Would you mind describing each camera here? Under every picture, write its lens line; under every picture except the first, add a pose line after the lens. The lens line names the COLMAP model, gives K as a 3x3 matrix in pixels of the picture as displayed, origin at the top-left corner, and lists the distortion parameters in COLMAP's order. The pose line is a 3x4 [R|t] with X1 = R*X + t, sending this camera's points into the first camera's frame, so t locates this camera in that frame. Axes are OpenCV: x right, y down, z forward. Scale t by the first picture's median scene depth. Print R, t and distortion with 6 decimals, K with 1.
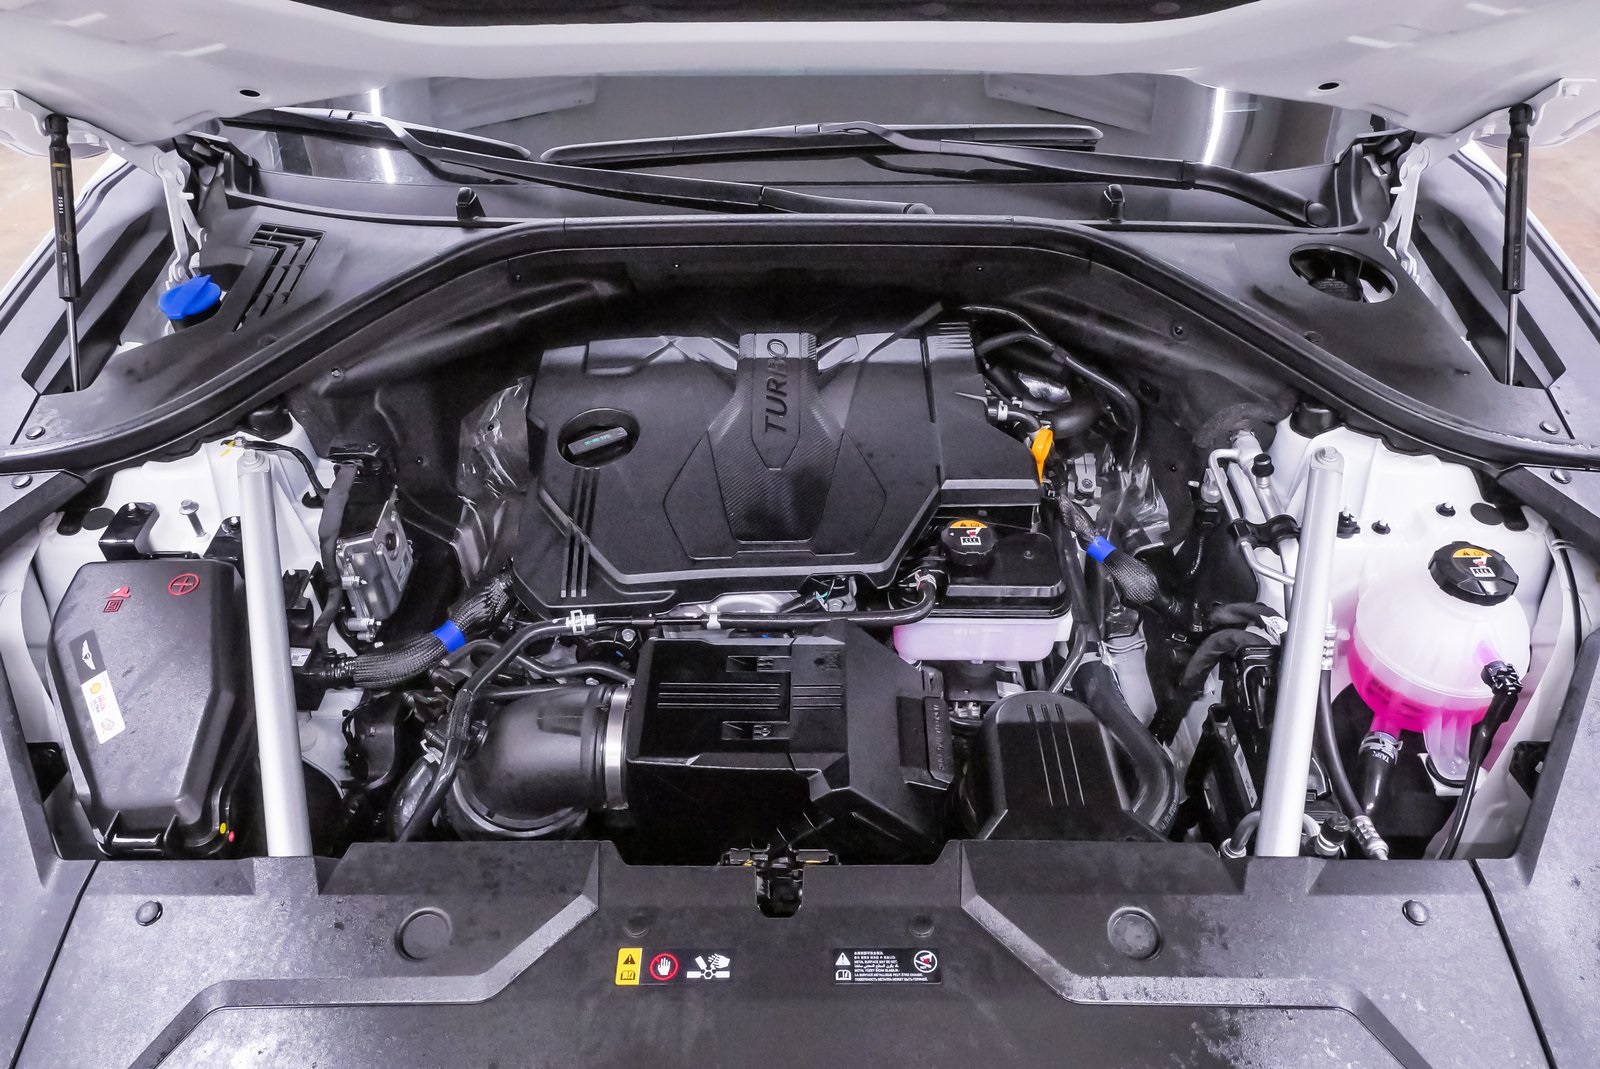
lens RADIAL K [[1176.2, 0, 794.6], [0, 1176.2, 532.4], [0, 0, 1]] dist [-0.047151, 0.027243]
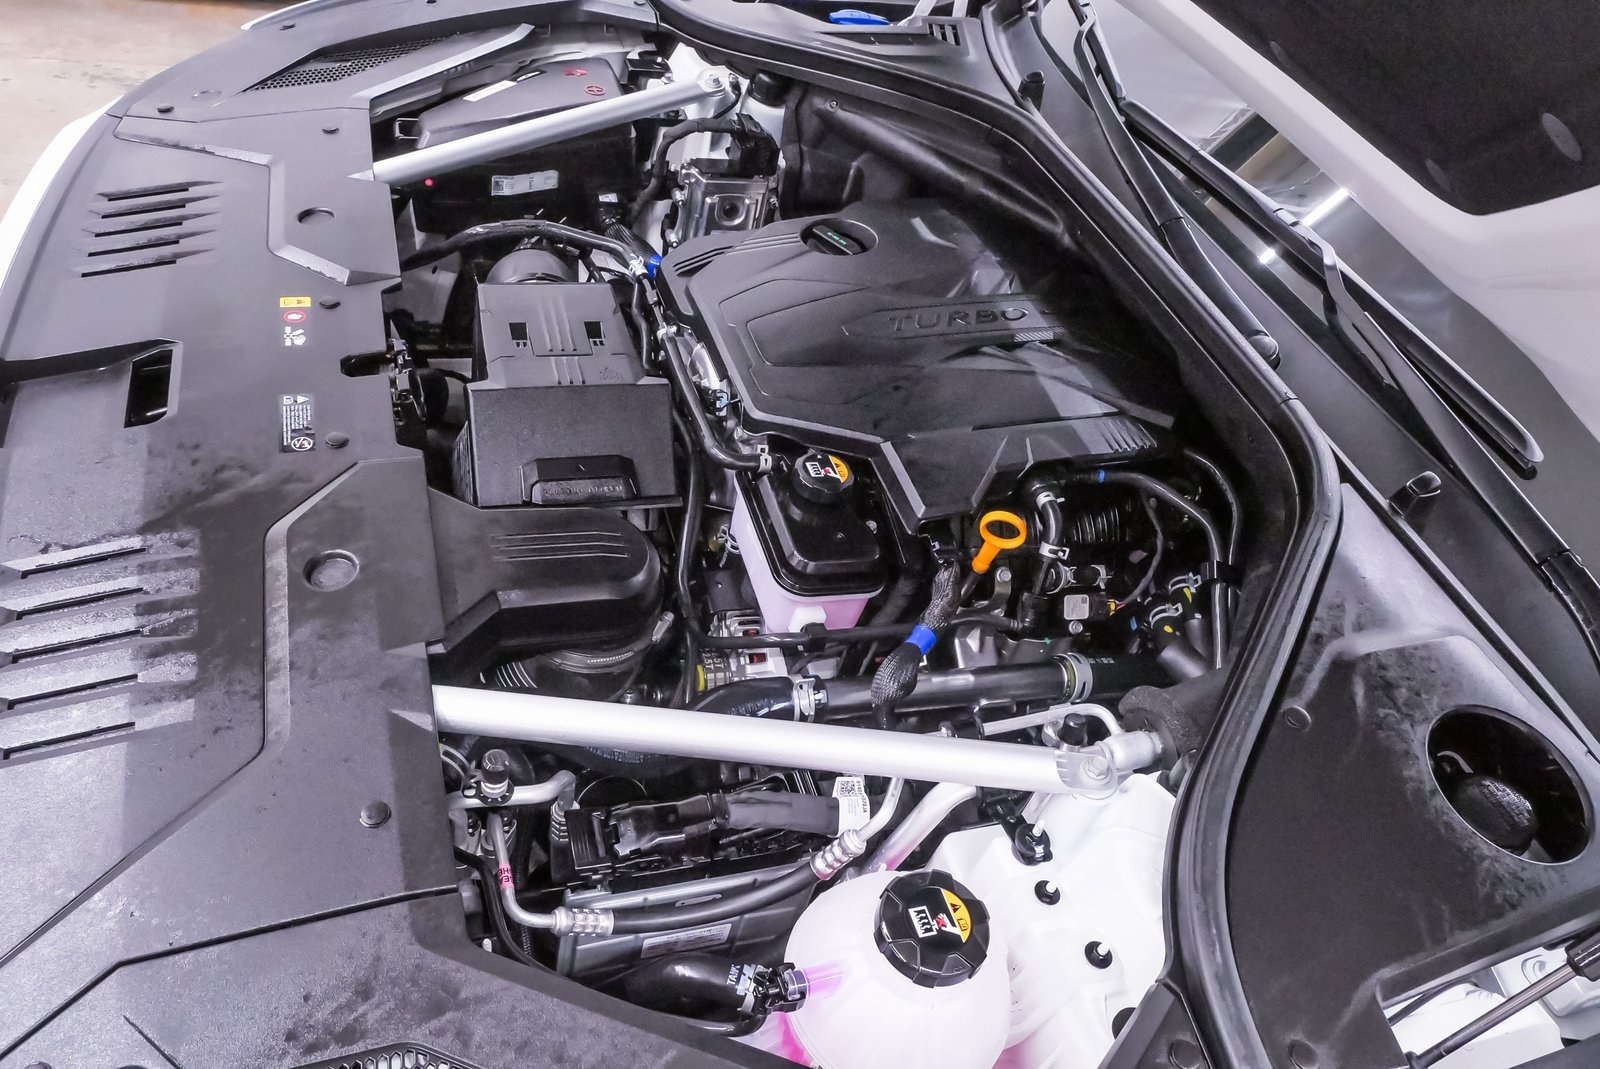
lens RADIAL K [[1176.2, 0, 797.0], [0, 1176.2, 540.8], [0, 0, 1]] dist [-0.047151, 0.027243]
pose [[0.293728, 0.704883, -0.645649, 0.718361], [-0.771004, 0.573974, 0.275876, -0.188574], [0.565046, 0.416765, 0.712060, 0.321804]]
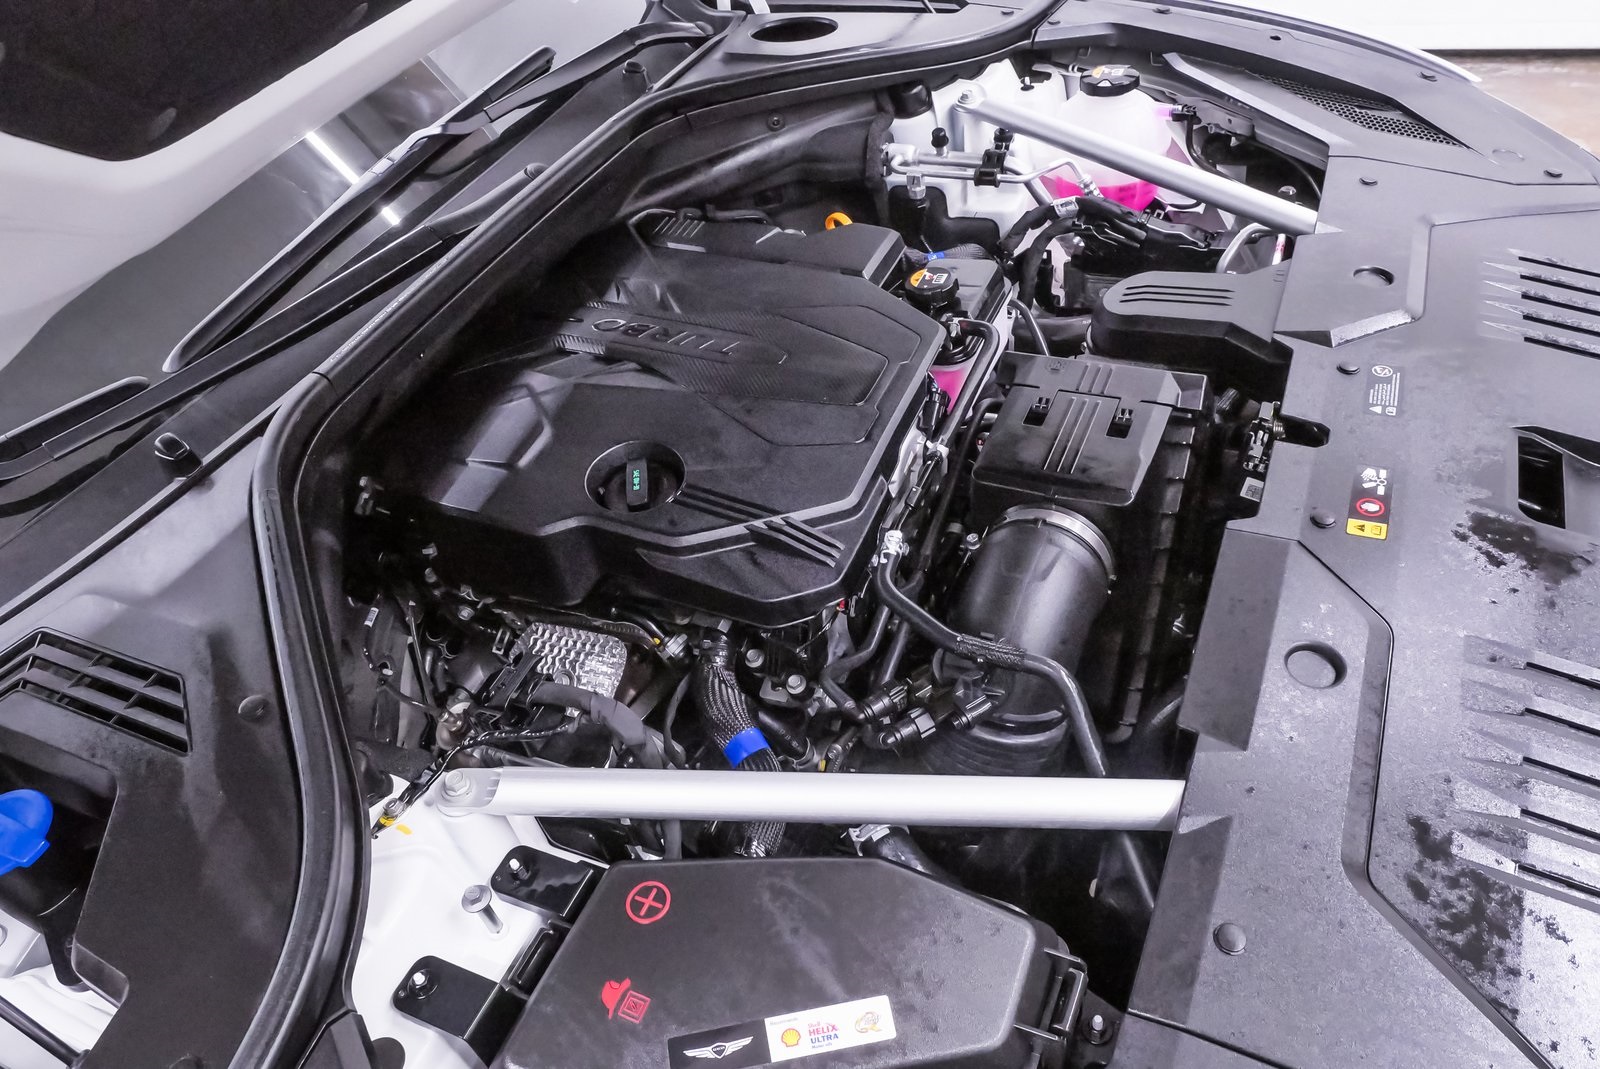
lens RADIAL K [[1176.2, 0, 794.4], [0, 1176.2, 551.1], [0, 0, 1]] dist [-0.047151, 0.027243]
pose [[0.398304, -0.657136, 0.639942, -0.688453], [0.720316, 0.656029, 0.225326, -0.152224], [-0.567890, 0.371212, 0.734645, 0.346269]]
